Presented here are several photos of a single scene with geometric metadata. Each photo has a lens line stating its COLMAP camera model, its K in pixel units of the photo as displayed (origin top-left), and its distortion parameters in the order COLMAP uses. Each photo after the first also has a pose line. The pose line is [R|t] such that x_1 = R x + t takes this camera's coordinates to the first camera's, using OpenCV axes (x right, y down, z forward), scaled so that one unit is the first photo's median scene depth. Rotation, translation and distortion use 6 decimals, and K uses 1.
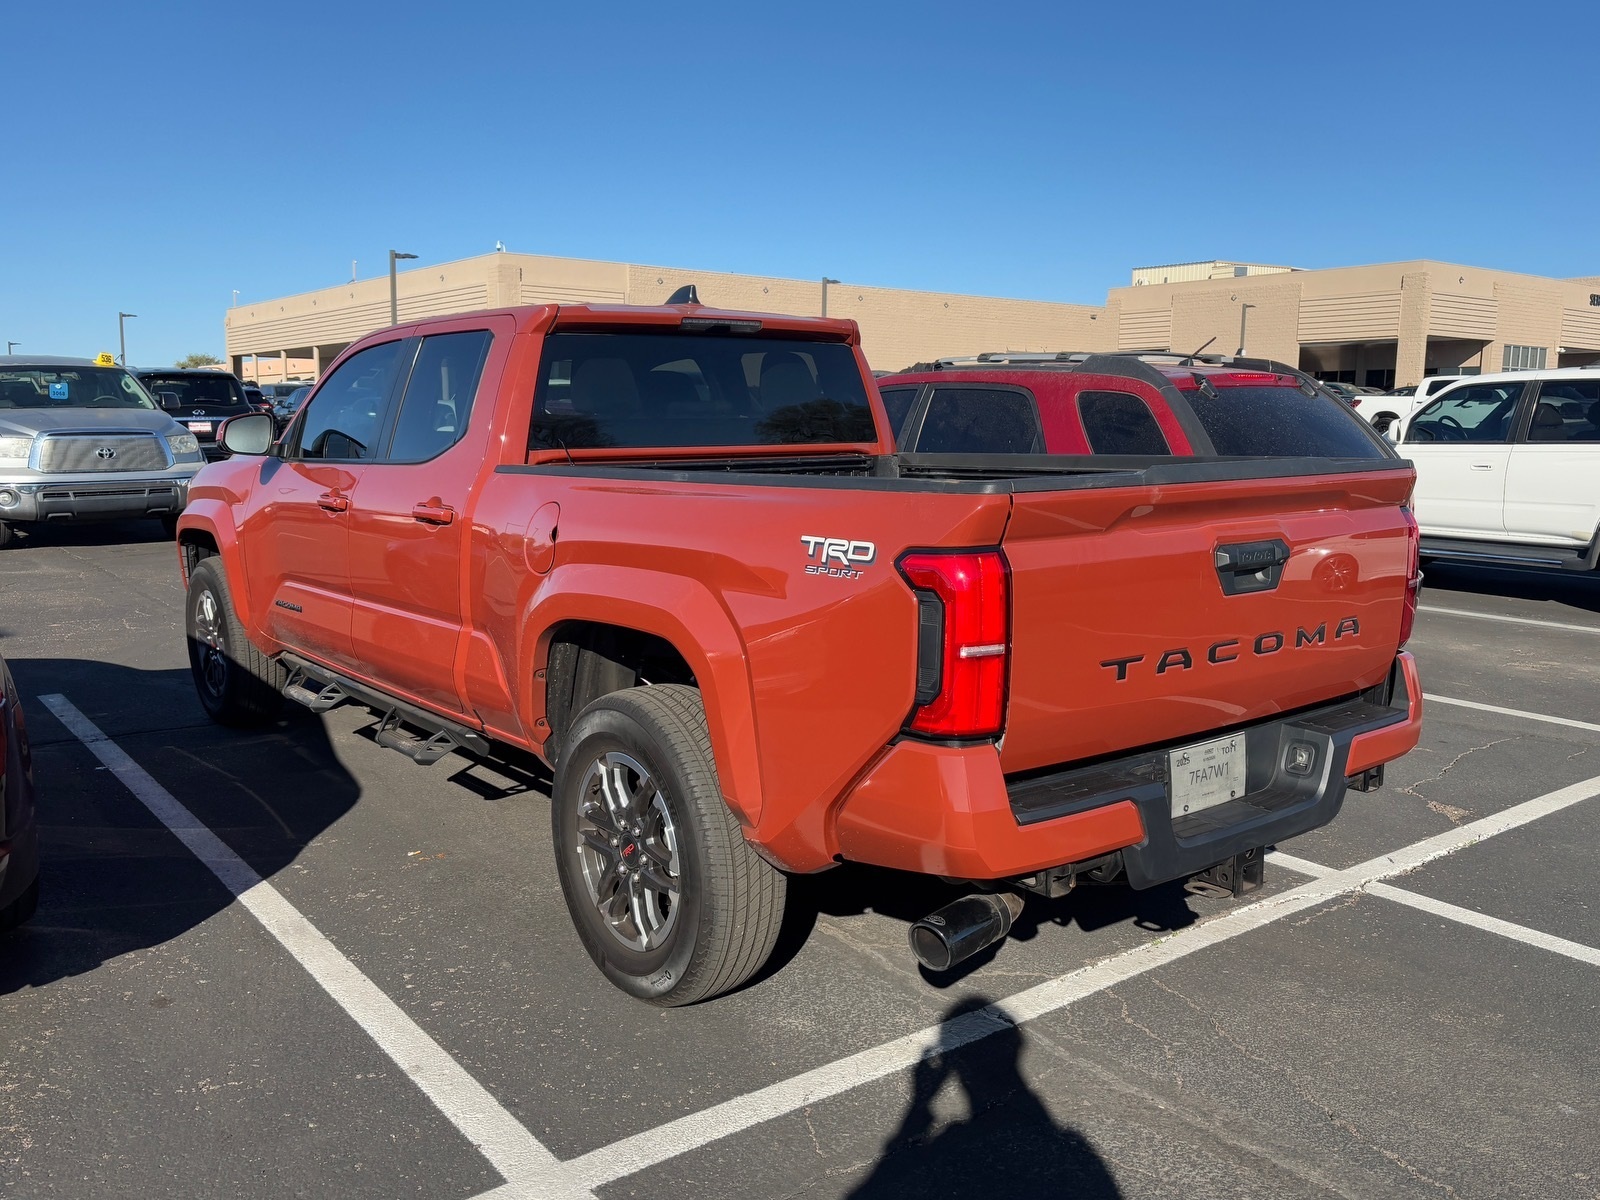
lens RADIAL K [[1348.4, 0, 800.0], [0, 1348.4, 600.0], [0, 0, 1]] dist [-0.000164, 0.001582]
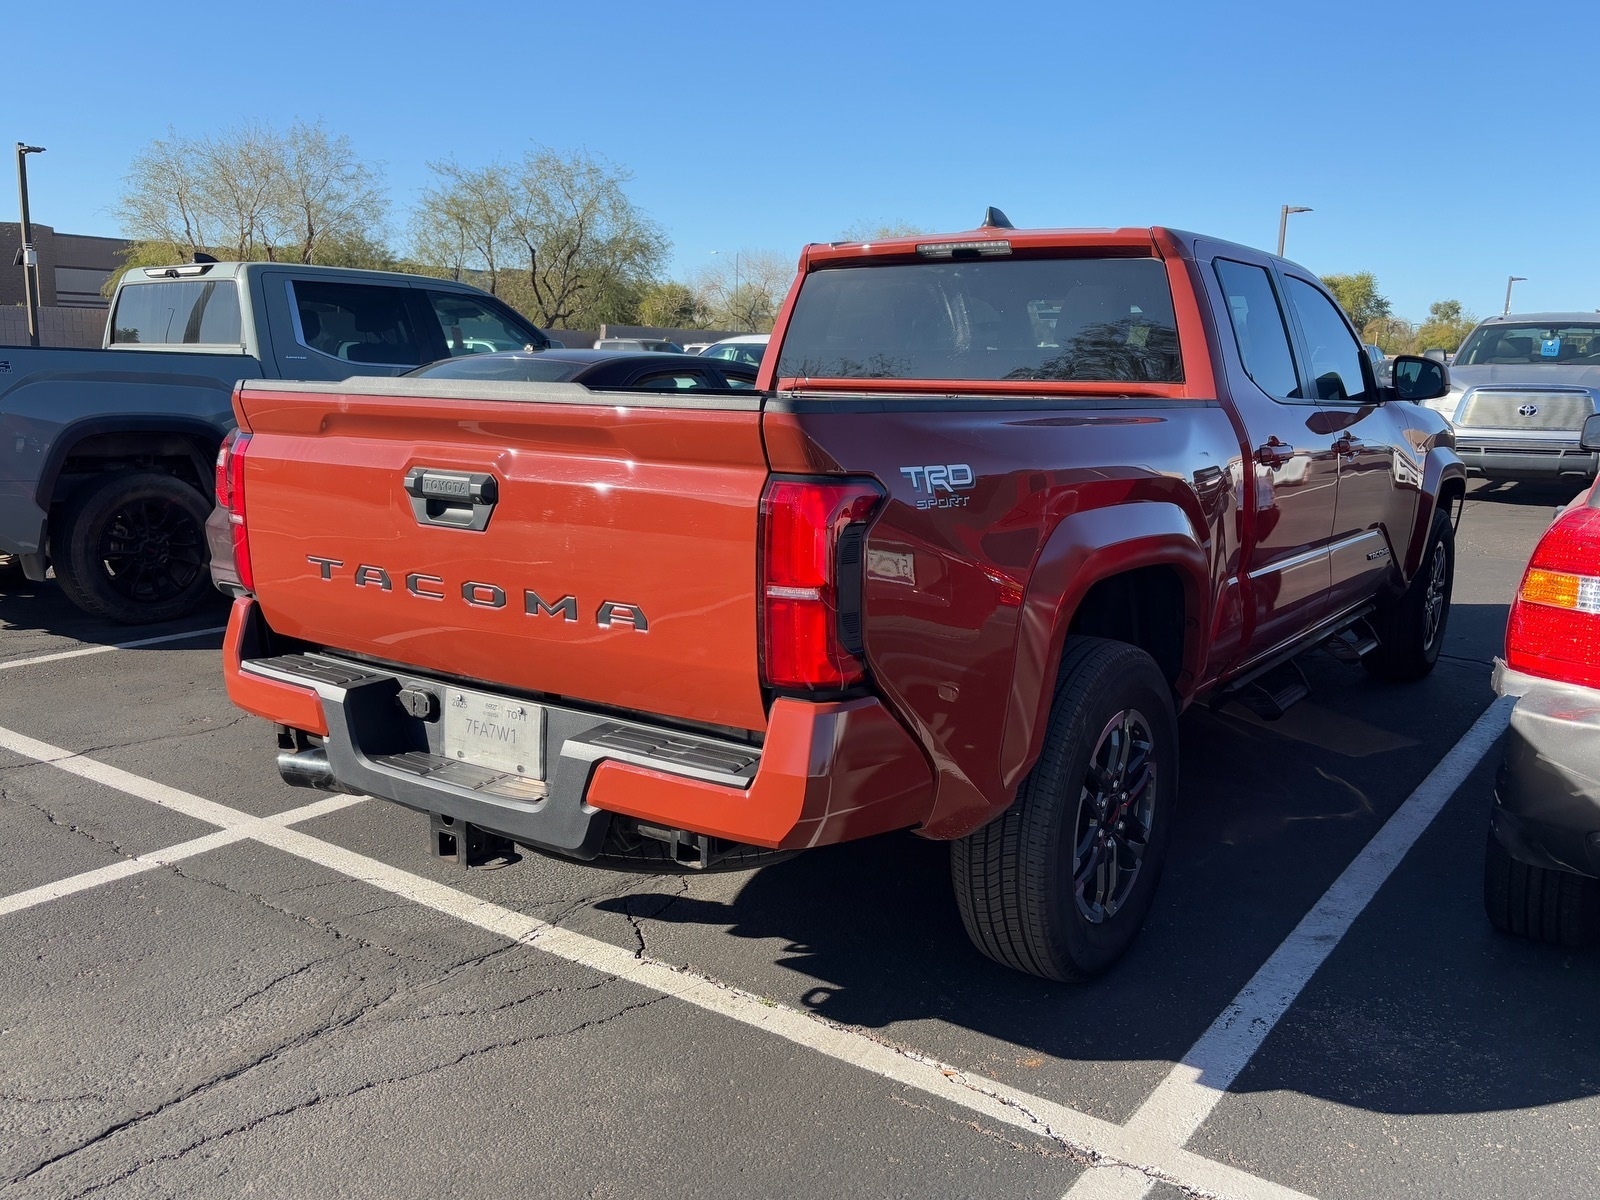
lens RADIAL K [[1348.4, 0, 800.0], [0, 1348.4, 600.0], [0, 0, 1]] dist [-0.000164, 0.001582]
pose [[0.279391, 0.167981, -0.945369, 1.026645], [-0.146386, 0.980520, 0.130964, -0.089153], [0.948953, 0.101799, 0.298539, 0.792571]]
